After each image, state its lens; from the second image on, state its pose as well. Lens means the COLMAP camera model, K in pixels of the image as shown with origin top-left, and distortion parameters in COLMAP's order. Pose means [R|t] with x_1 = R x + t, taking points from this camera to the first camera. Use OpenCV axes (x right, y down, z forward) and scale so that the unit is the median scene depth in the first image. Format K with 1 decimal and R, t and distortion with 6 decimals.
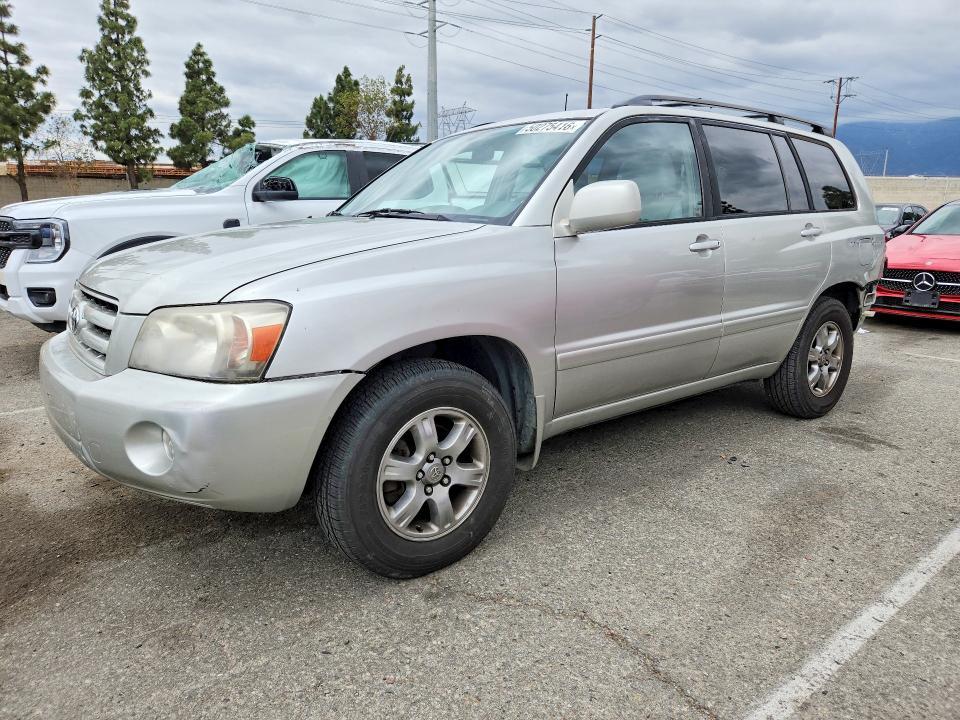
lens RADIAL K [[736.6, 0, 480.0], [0, 736.6, 360.0], [0, 0, 1]] dist [0.006156, 0.001768]
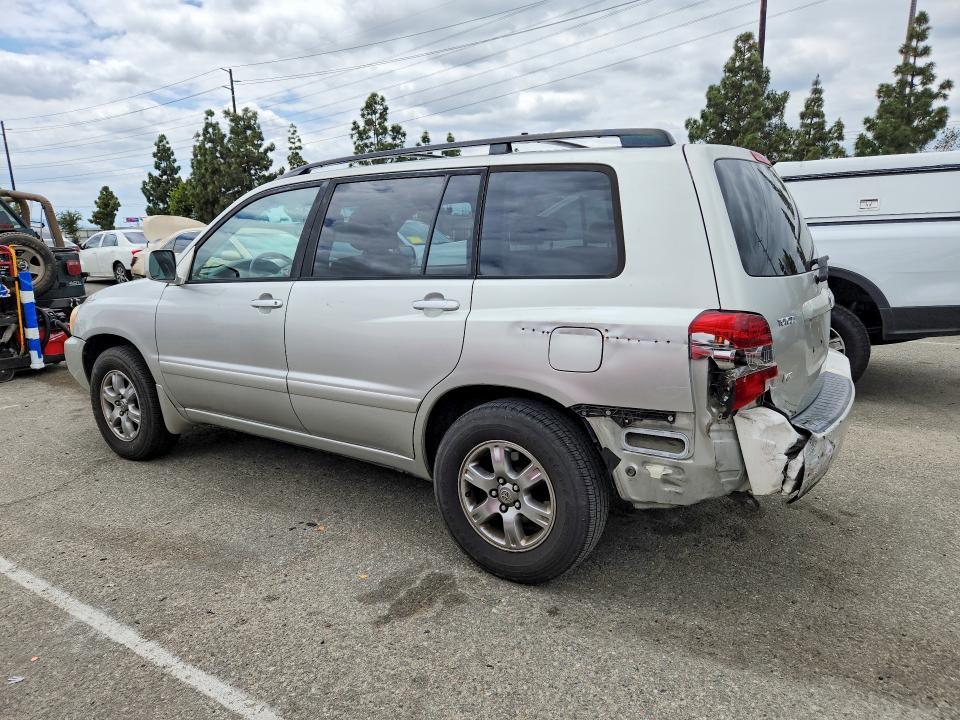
lens RADIAL K [[720.6, 0, 480.1], [0, 720.6, 376.3], [0, 0, 1]] dist [0.003357, 0.005339]
pose [[0.207994, 0.191211, -0.959259, 0.991855], [-0.171106, 0.972697, 0.156789, -0.191042], [0.963048, 0.131524, 0.235032, 0.751331]]
